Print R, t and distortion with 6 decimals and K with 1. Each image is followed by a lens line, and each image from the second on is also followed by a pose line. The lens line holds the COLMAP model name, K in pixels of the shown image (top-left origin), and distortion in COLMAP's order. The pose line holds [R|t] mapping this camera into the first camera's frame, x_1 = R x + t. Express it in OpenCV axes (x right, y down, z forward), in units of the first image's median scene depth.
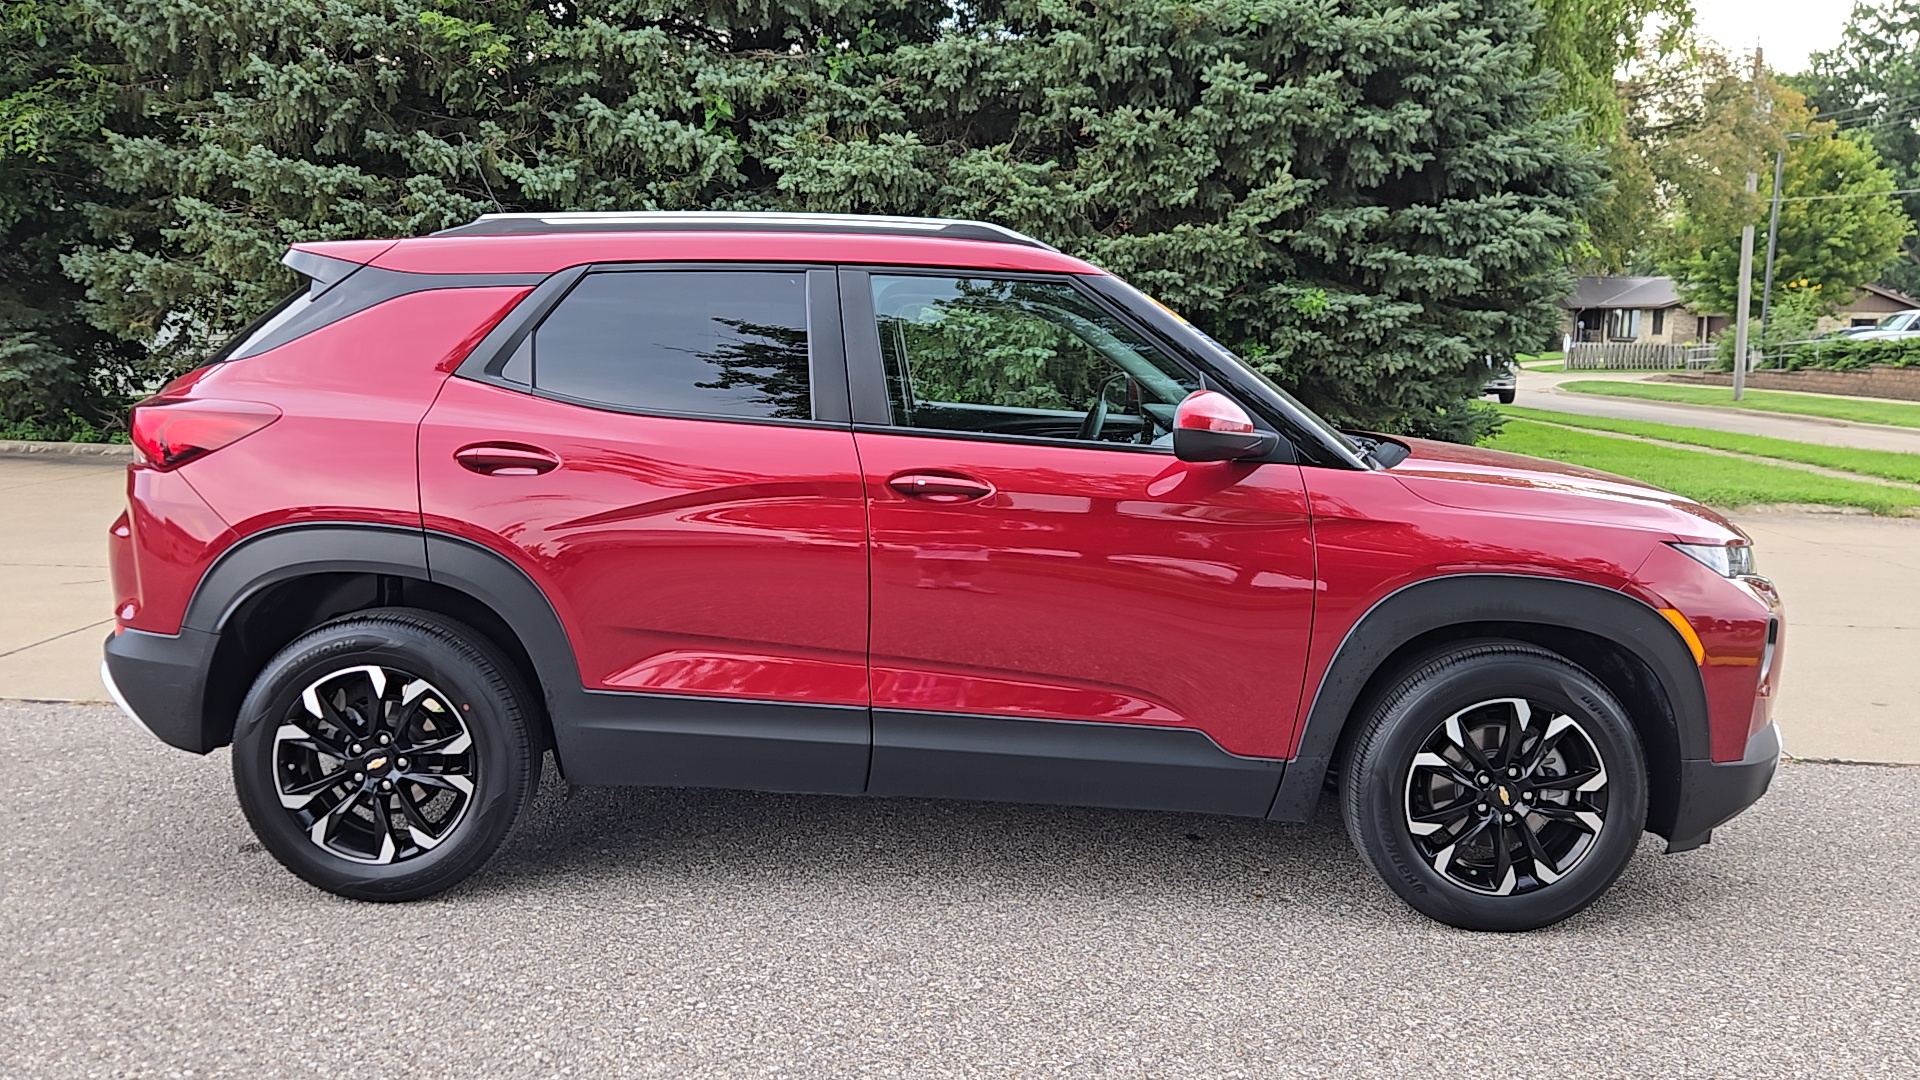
lens RADIAL K [[1617.3, 0, 949.4], [0, 1617.3, 535.9], [0, 0, 1]] dist [0.008843, 0.002528]
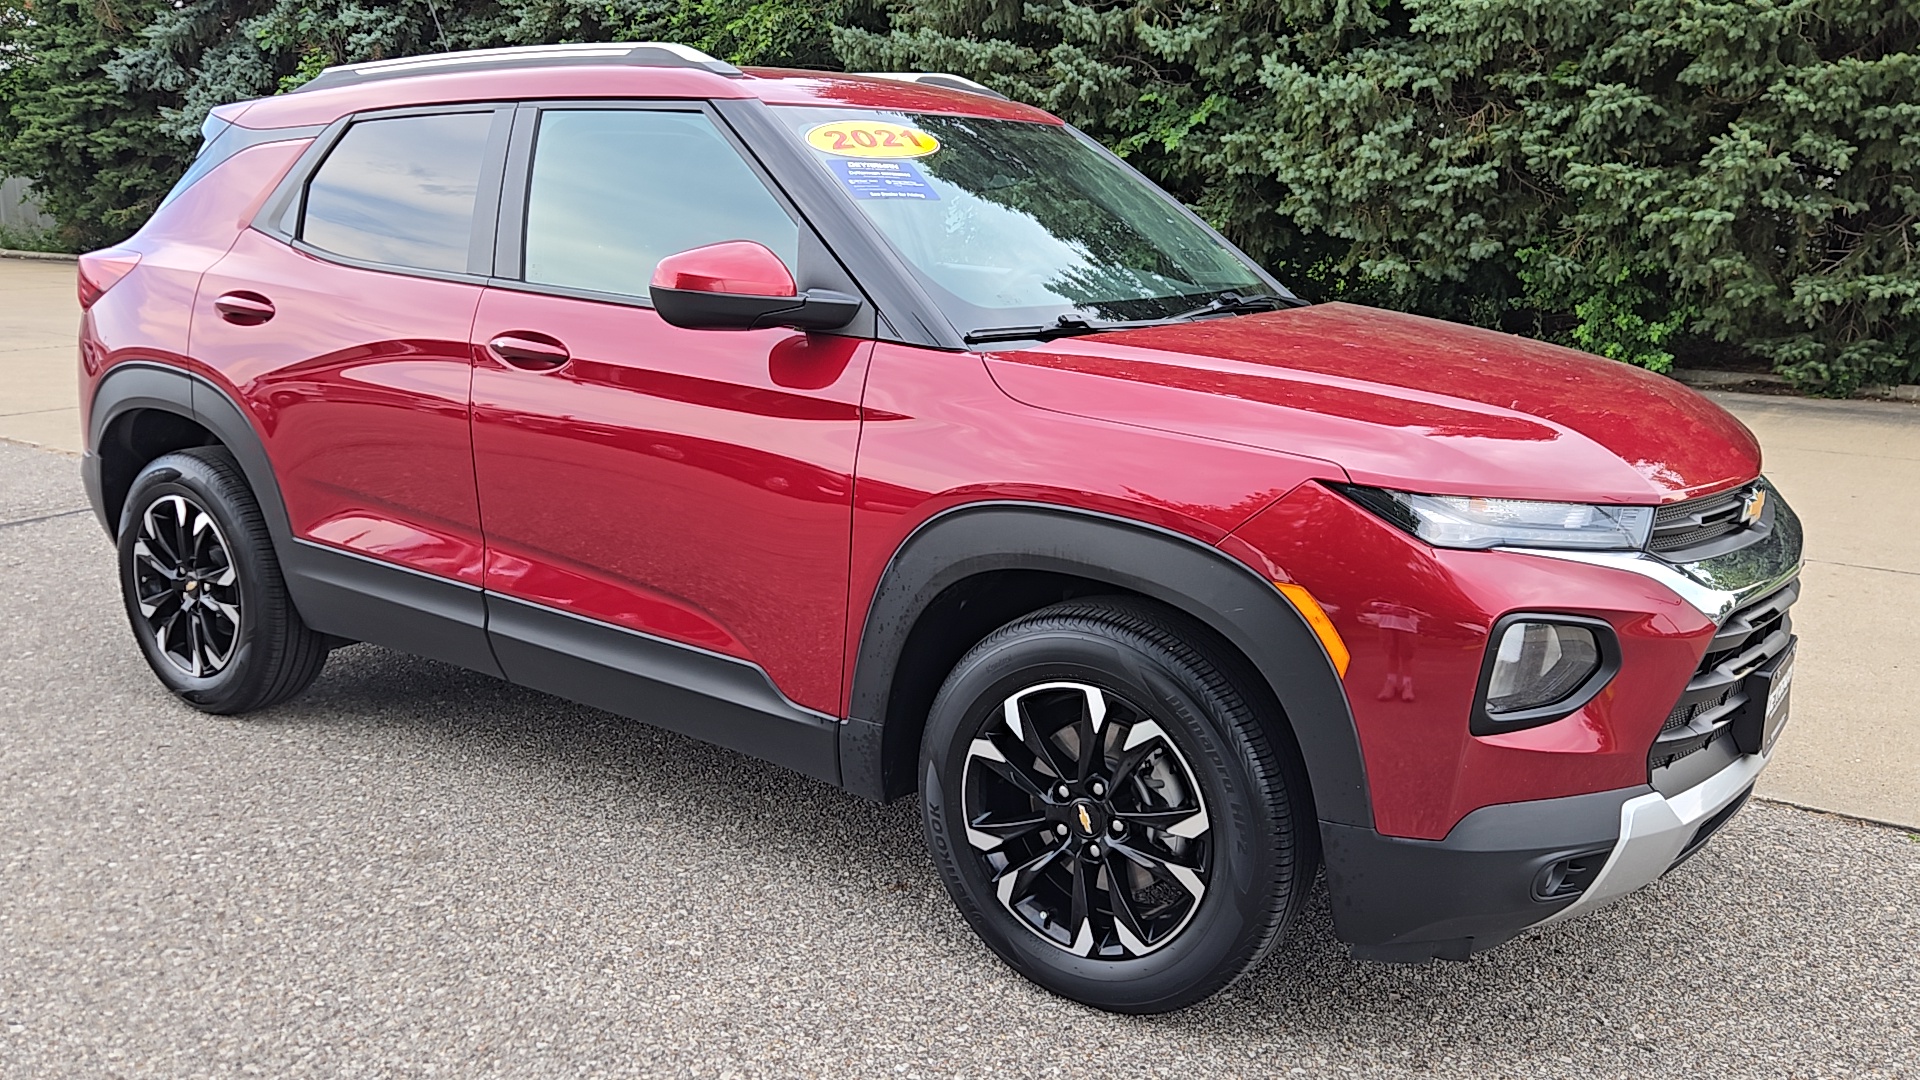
lens RADIAL K [[1602.4, 0, 952.6], [0, 1602.4, 538.0], [0, 0, 1]] dist [0.005223, 0.004021]
pose [[0.825784, 0.101515, -0.554775, 0.209318], [-0.058435, 0.993774, 0.094863, -0.007758], [0.560951, -0.045918, 0.826575, 0.122818]]
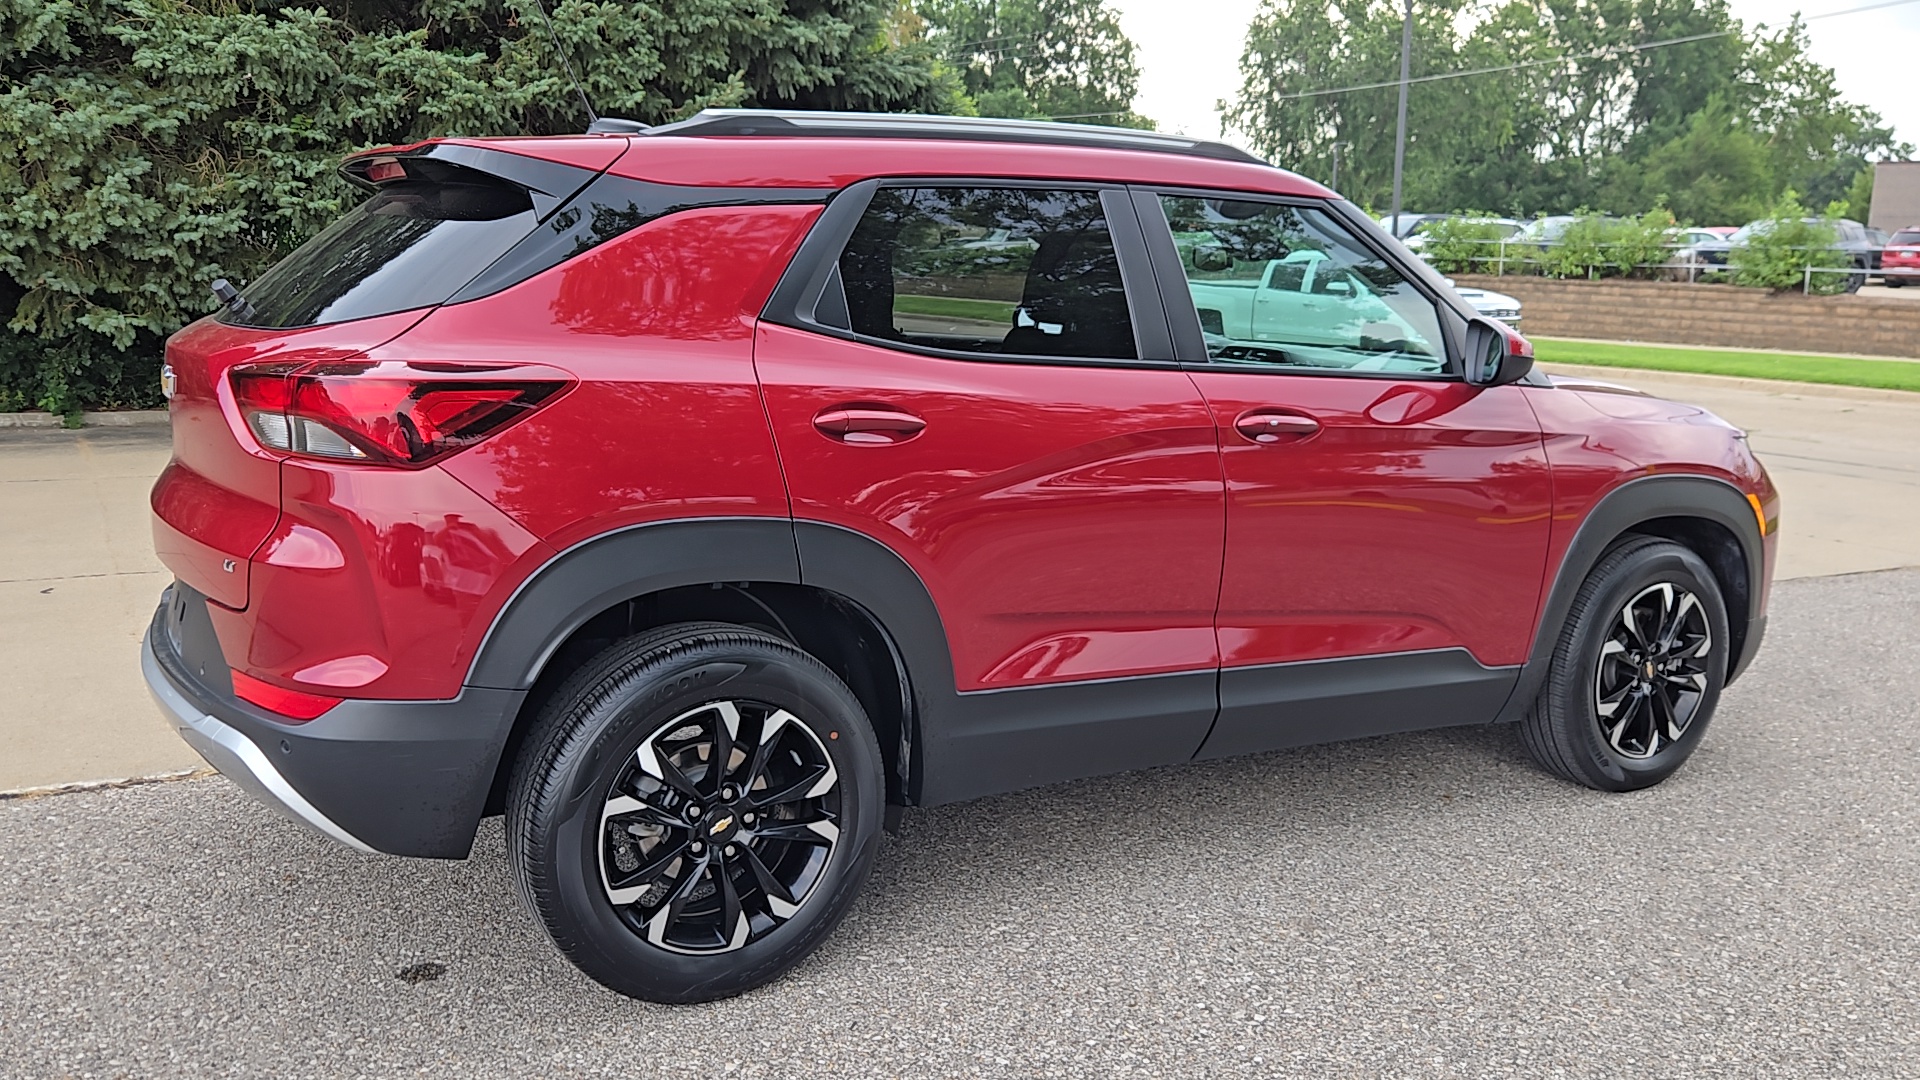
lens RADIAL K [[1617.3, 0, 949.4], [0, 1617.3, 535.9], [0, 0, 1]] dist [0.008843, 0.002528]
pose [[0.854799, -0.092425, 0.510662, -0.200814], [0.063608, 0.995253, 0.073658, -0.014783], [-0.515046, -0.030481, 0.856620, 0.089194]]
